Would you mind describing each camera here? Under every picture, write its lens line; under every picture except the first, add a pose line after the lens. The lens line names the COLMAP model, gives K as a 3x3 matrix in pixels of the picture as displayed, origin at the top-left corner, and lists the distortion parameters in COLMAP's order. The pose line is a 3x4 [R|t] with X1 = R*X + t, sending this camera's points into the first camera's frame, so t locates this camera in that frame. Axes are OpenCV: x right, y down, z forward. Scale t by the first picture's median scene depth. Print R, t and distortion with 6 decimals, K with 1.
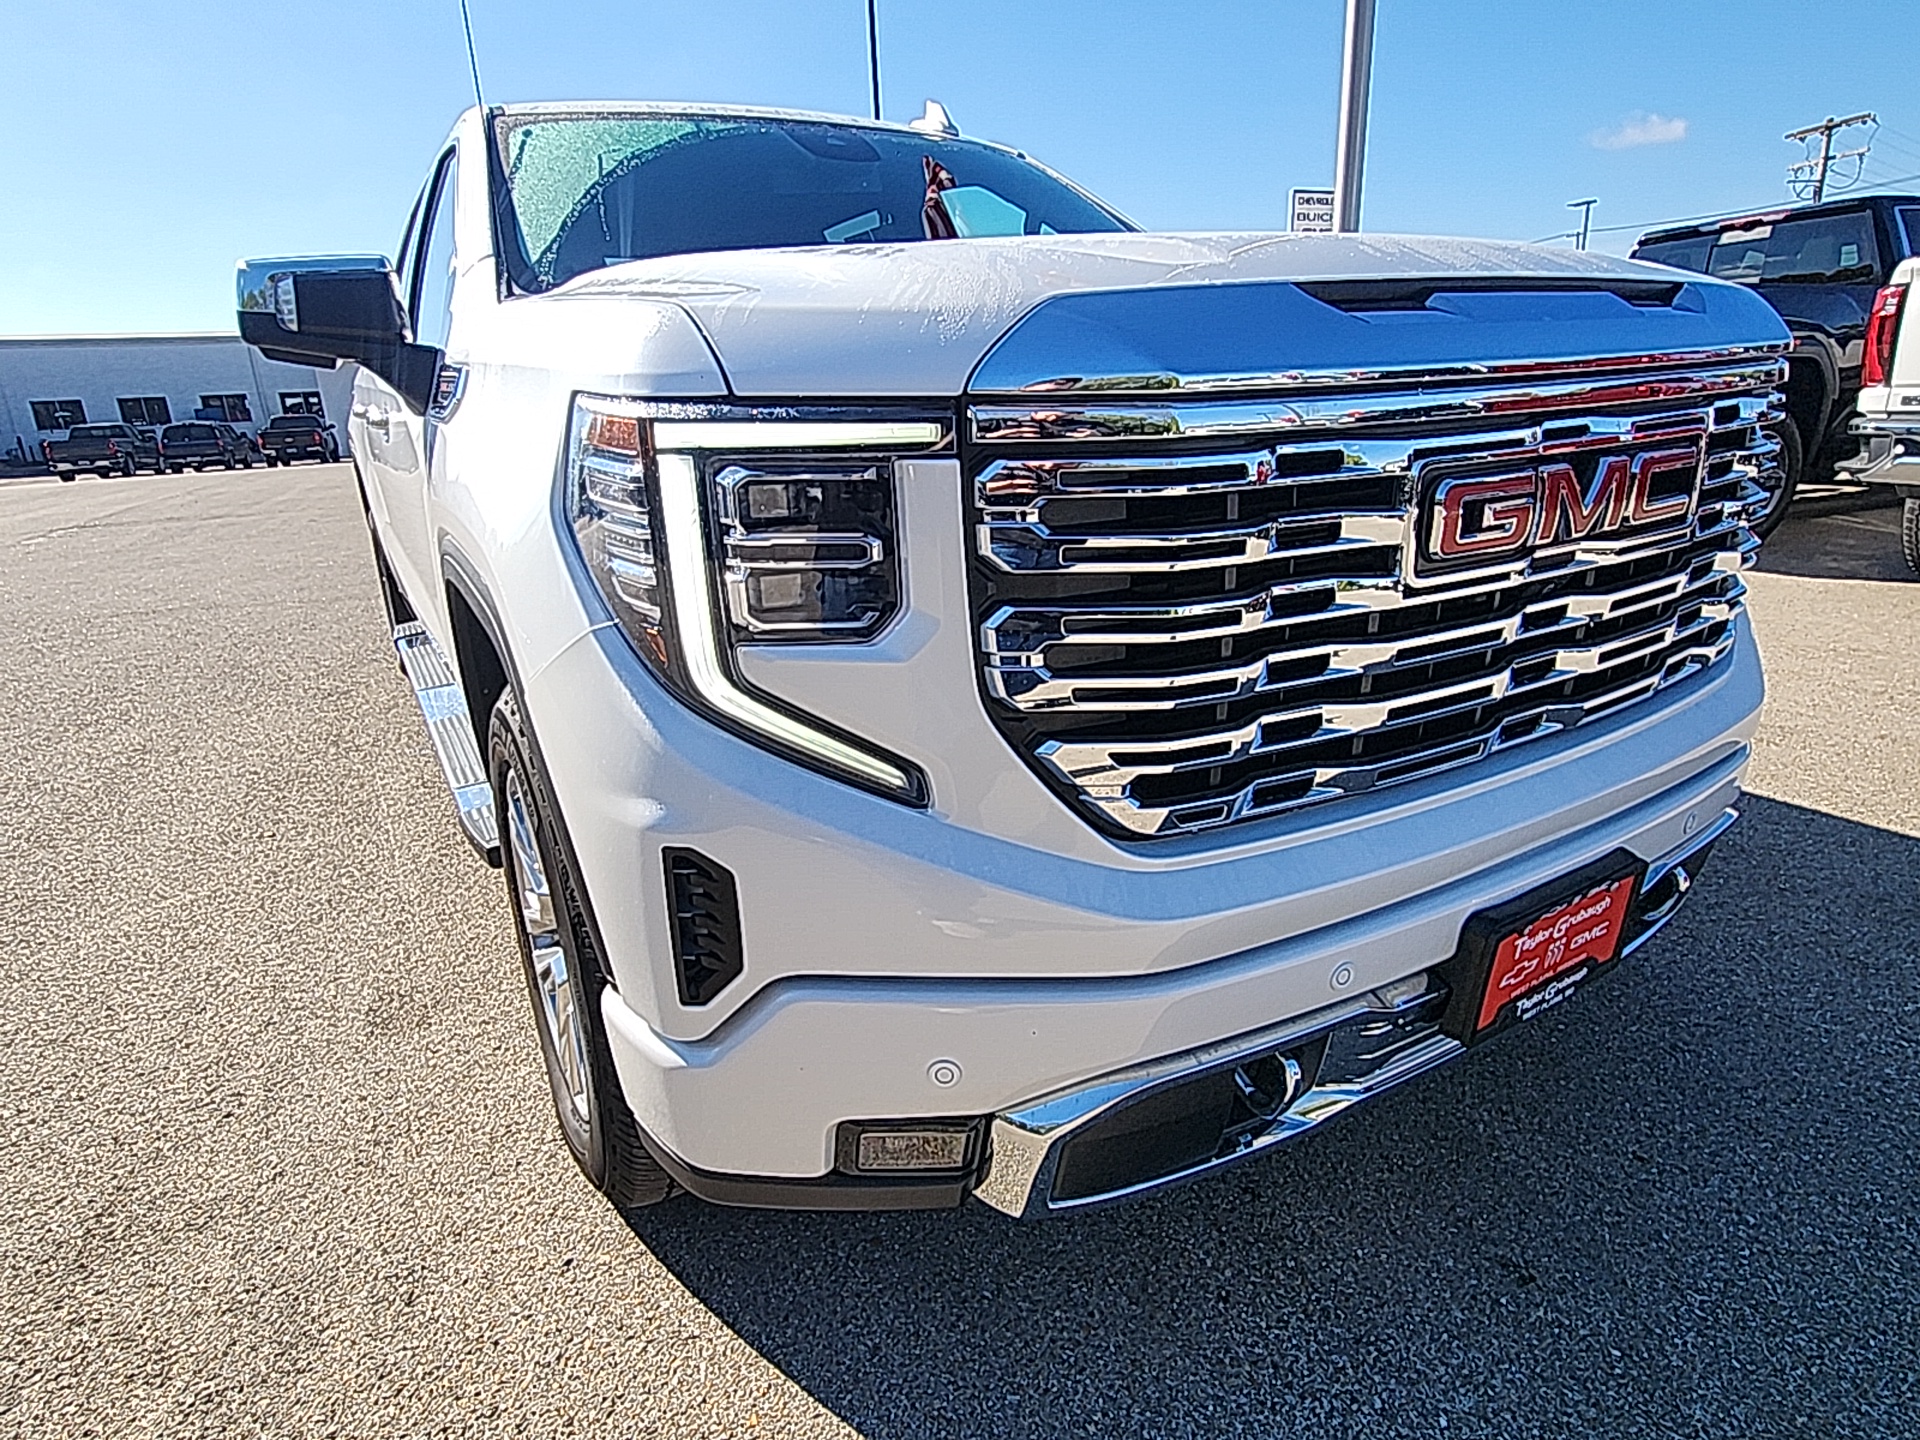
lens RADIAL K [[1048.6, 0, 963.1], [0, 1048.6, 714.4], [0, 0, 1]] dist [0.009155, -0.004128]
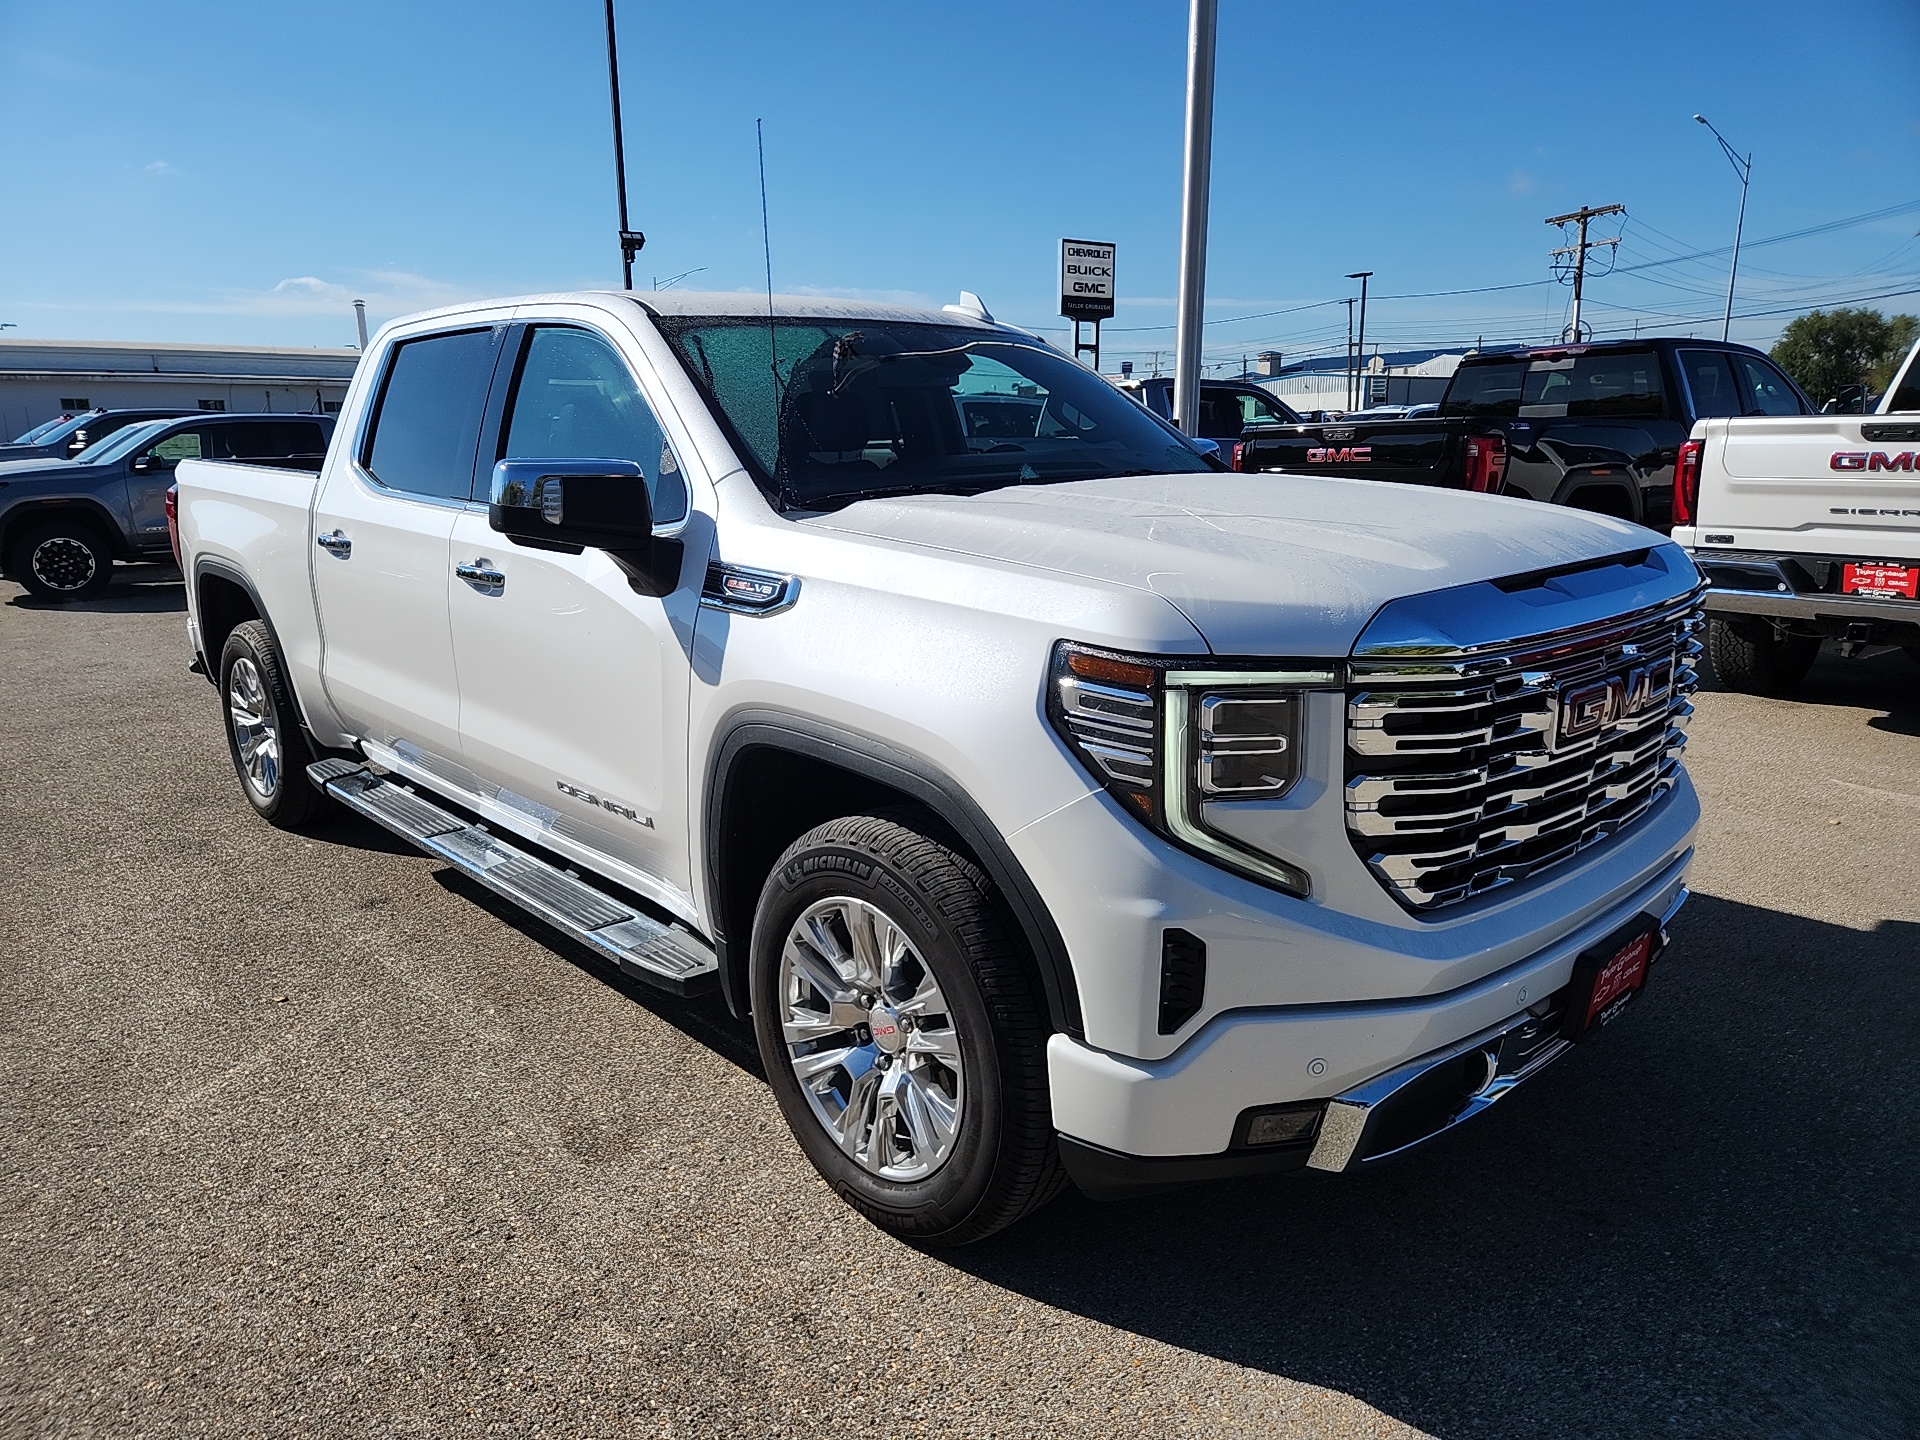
lens RADIAL K [[1300.6, 0, 962.3], [0, 1300.6, 733.7], [0, 0, 1]] dist [0.049626, -0.016678]
pose [[0.973479, -0.018633, 0.228016, -0.959234], [0.036642, 0.996510, -0.075003, -0.030747], [-0.225823, 0.081368, 0.970764, -0.819646]]
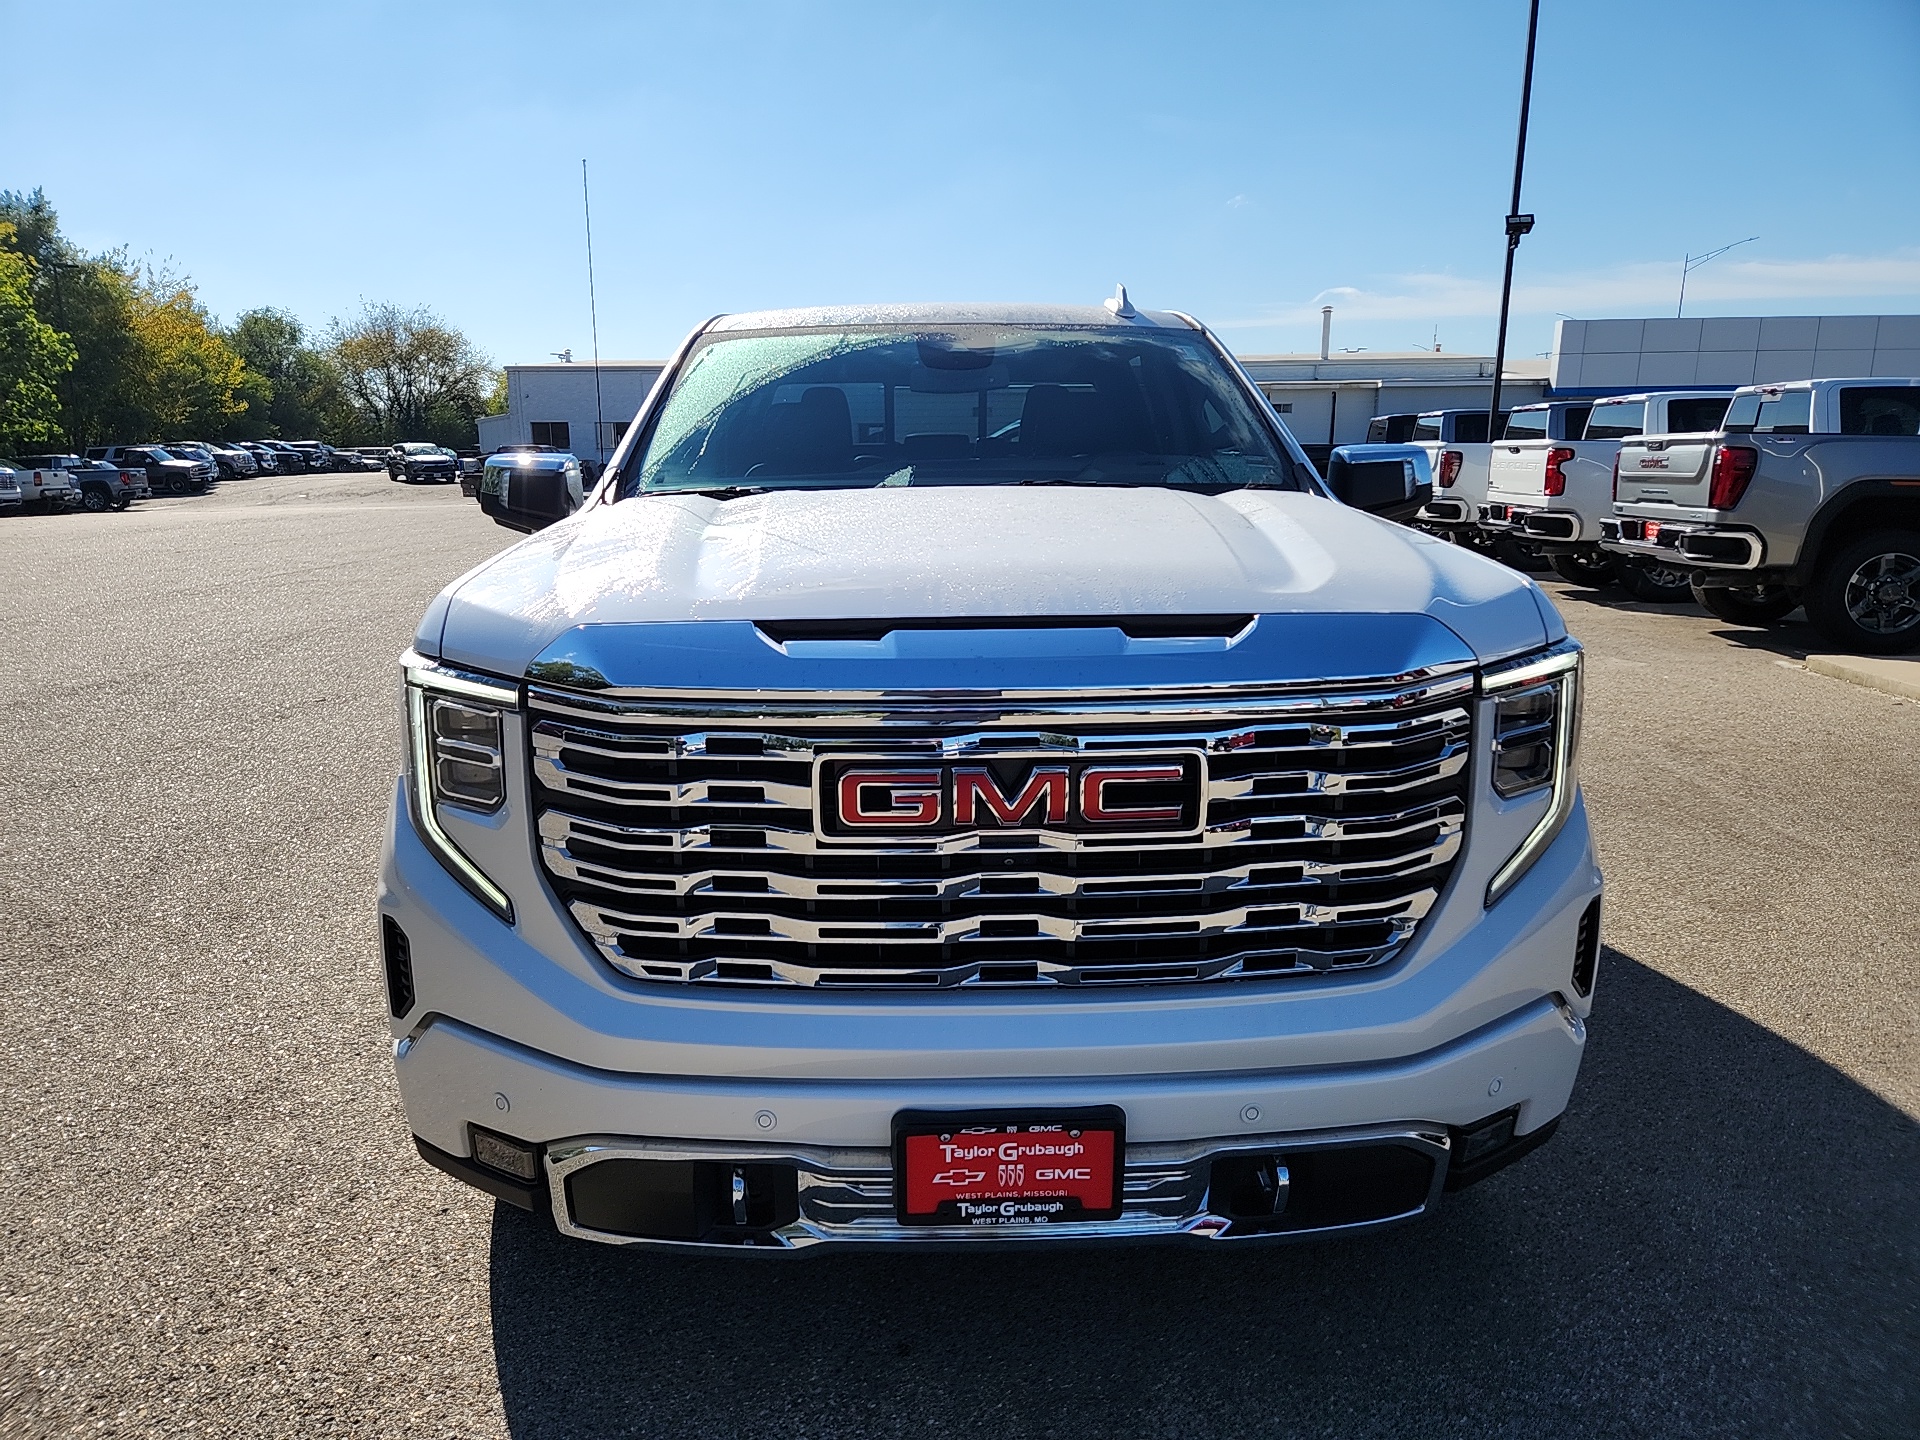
lens RADIAL K [[1300.6, 0, 954.4], [0, 1300.6, 723.9], [0, 0, 1]] dist [0.049626, -0.016678]
pose [[0.873002, 0.141470, -0.466748, 1.319956], [-0.174517, 0.984253, -0.028090, -0.250377], [0.455424, 0.105978, 0.883944, -0.421267]]
